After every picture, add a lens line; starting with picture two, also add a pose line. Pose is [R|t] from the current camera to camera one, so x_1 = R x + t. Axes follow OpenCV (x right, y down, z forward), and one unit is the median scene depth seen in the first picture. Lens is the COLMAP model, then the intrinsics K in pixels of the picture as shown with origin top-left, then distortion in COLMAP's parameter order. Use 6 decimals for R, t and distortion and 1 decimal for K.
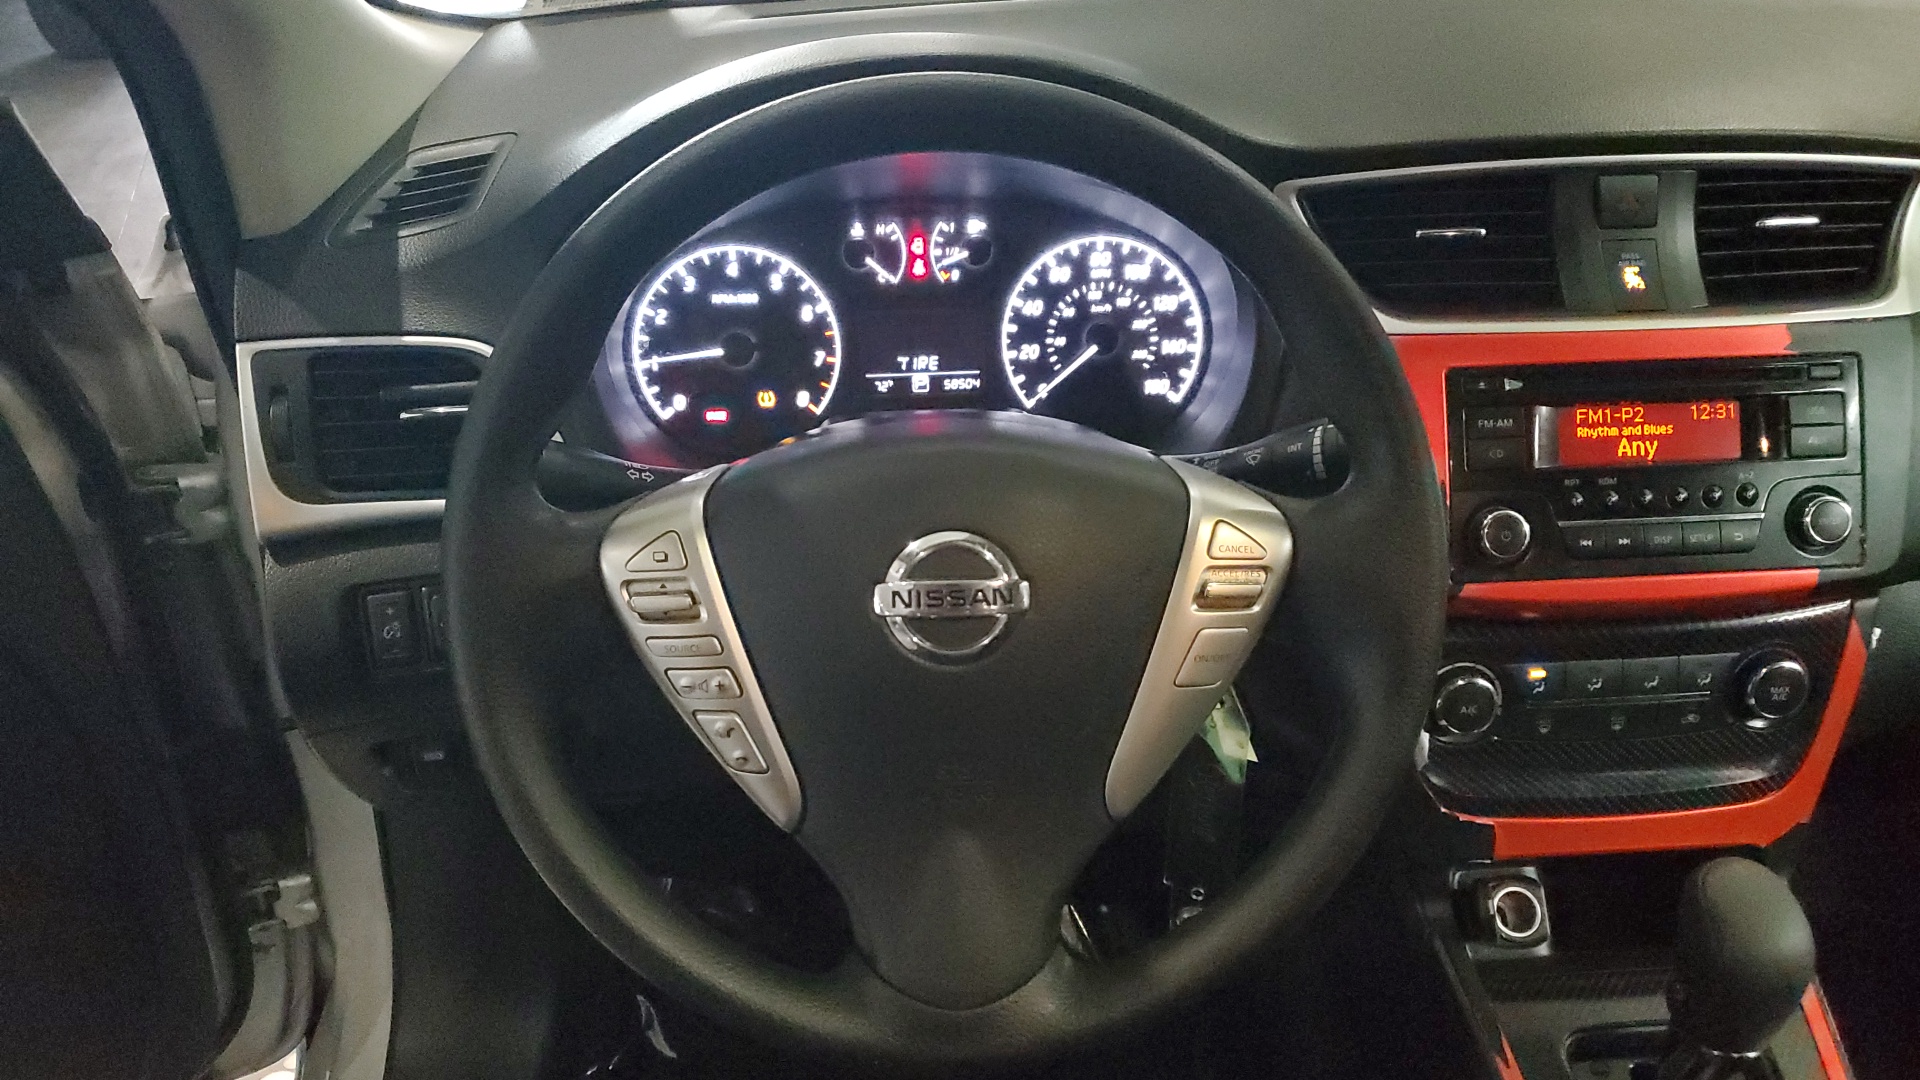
lens RADIAL K [[1403.3, 0, 980.3], [0, 1403.3, 568.2], [0, 0, 1]] dist [0.061719, -0.026913]
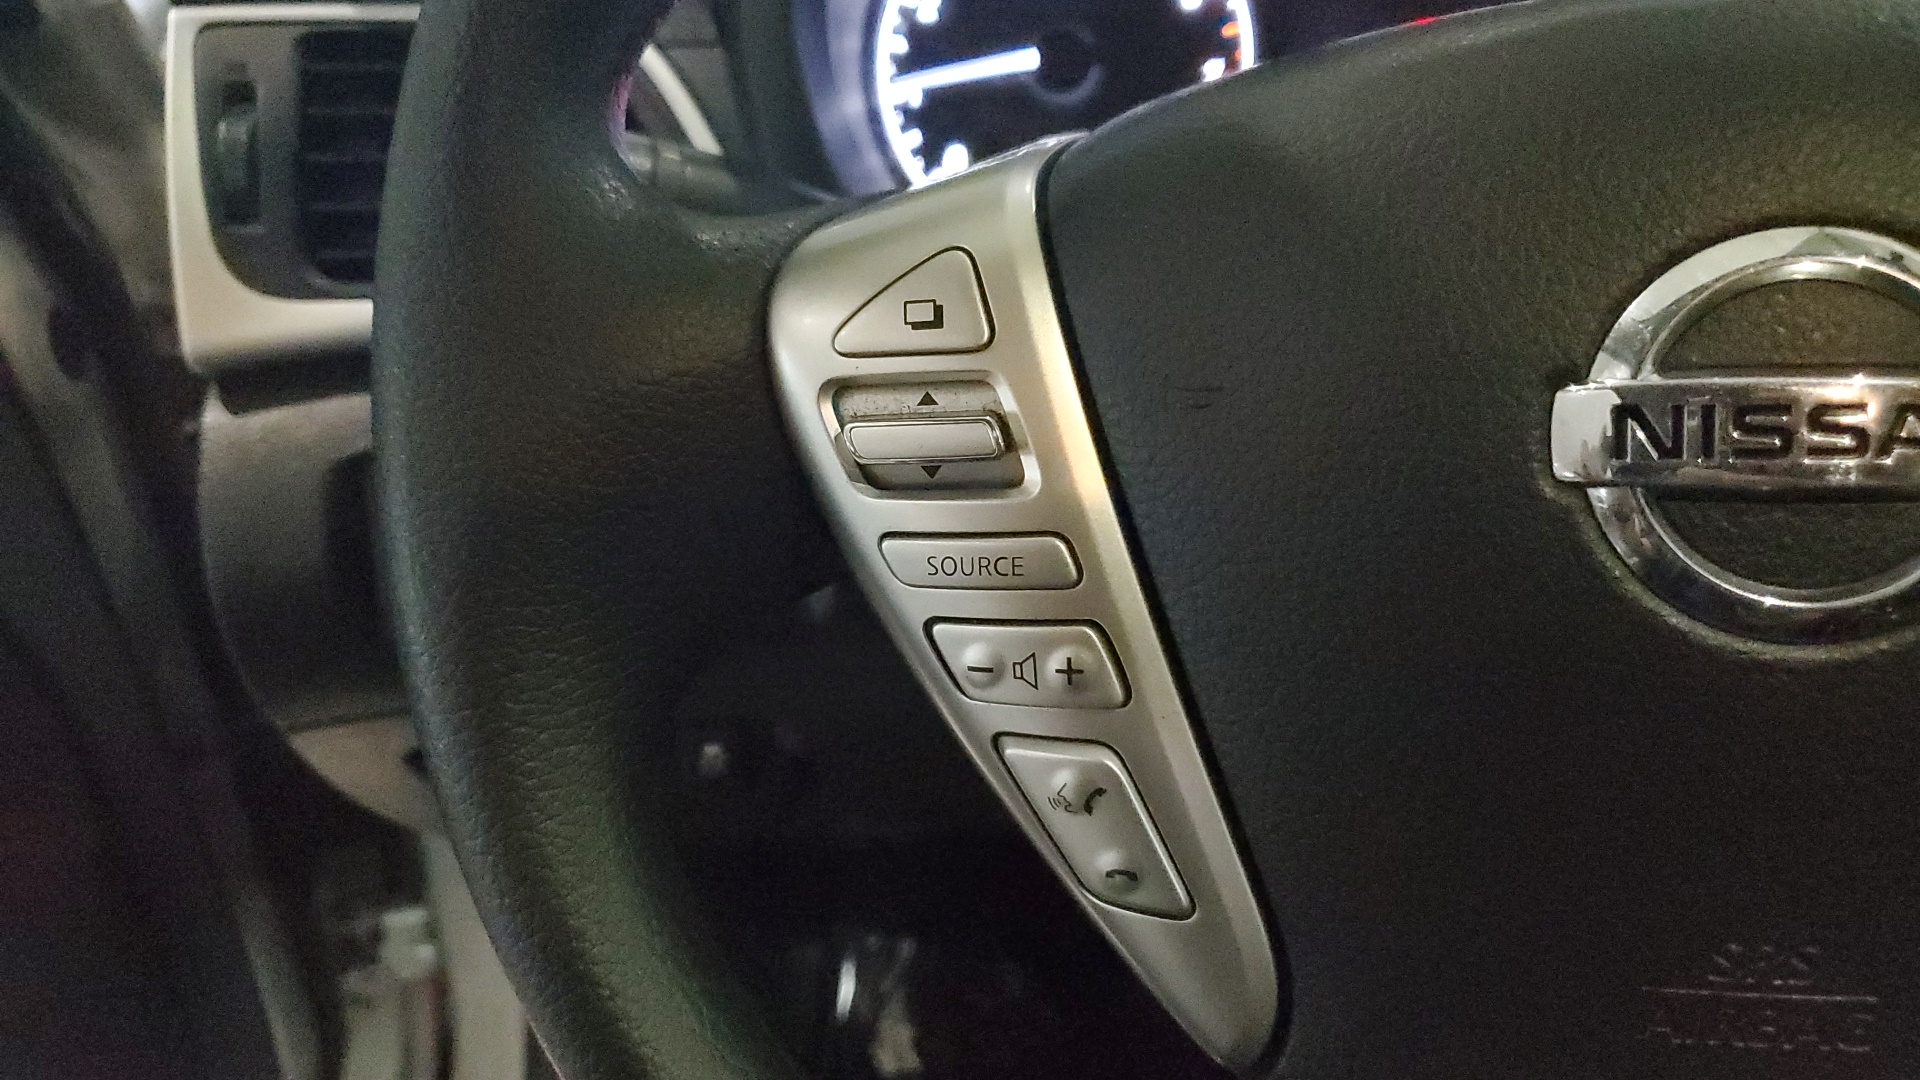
lens RADIAL K [[1466.0, 0, 967.0], [0, 1466.0, 547.1], [0, 0, 1]] dist [0.026442, -0.036849]
pose [[0.983039, 0.029689, -0.180980, -0.107190], [-0.030801, 0.999520, -0.003339, 0.039795], [0.180794, 0.008857, 0.983481, 0.463357]]
